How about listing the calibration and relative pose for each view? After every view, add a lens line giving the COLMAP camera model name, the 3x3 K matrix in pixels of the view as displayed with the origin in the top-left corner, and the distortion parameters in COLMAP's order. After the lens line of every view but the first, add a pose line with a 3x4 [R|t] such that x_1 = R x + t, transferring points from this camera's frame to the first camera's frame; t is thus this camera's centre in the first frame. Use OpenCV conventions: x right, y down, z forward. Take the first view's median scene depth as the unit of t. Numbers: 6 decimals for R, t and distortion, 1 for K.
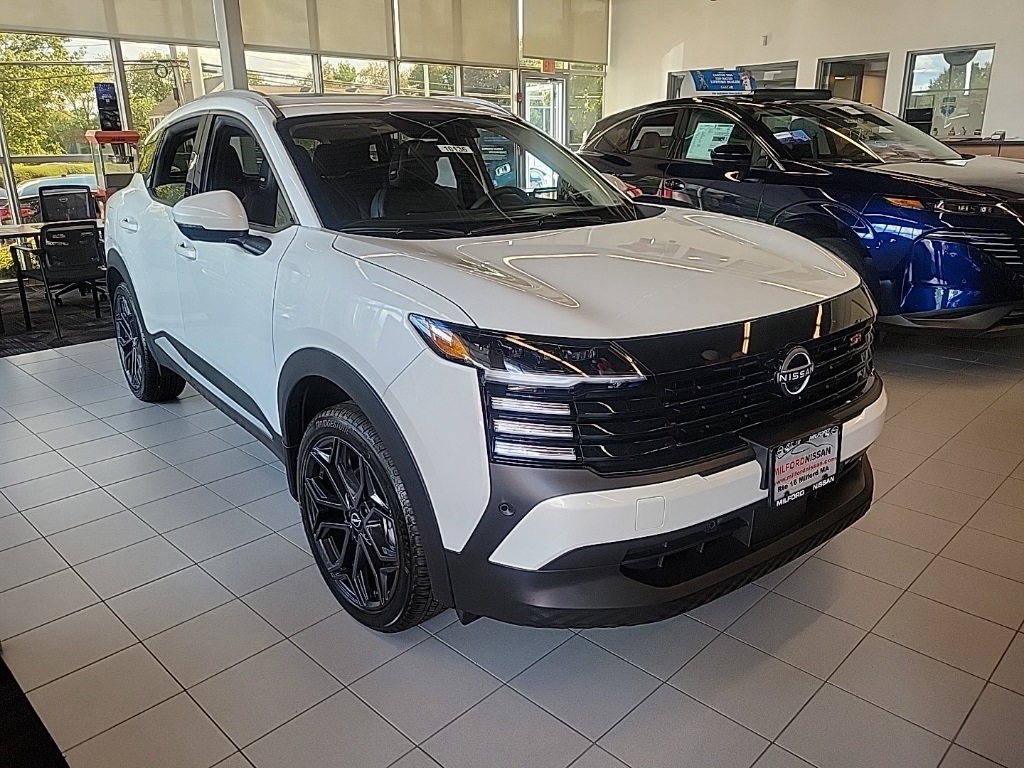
lens RADIAL K [[766.0, 0, 508.8], [0, 766.0, 381.9], [0, 0, 1]] dist [0.042467, -0.009480]
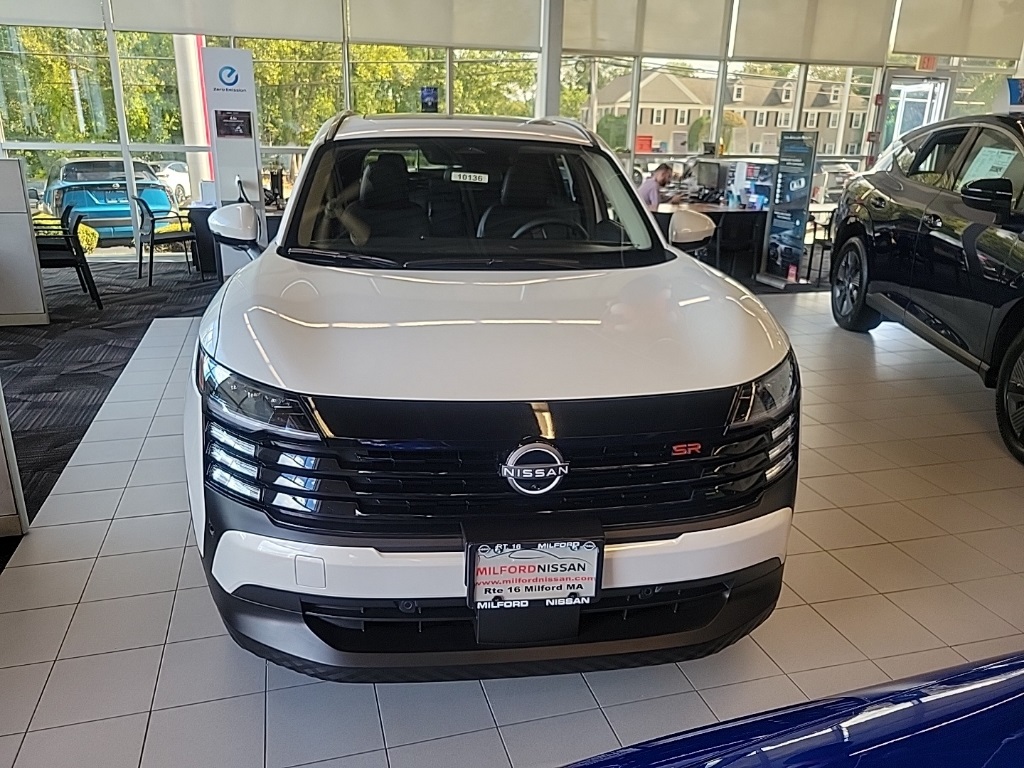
lens RADIAL K [[780.7, 0, 511.4], [0, 780.7, 403.3], [0, 0, 1]] dist [0.014788, -0.004730]
pose [[0.872183, 0.192433, -0.449739, 0.216491], [-0.179097, 0.981157, 0.072491, -0.043199], [0.455215, 0.017322, 0.890213, 0.055589]]
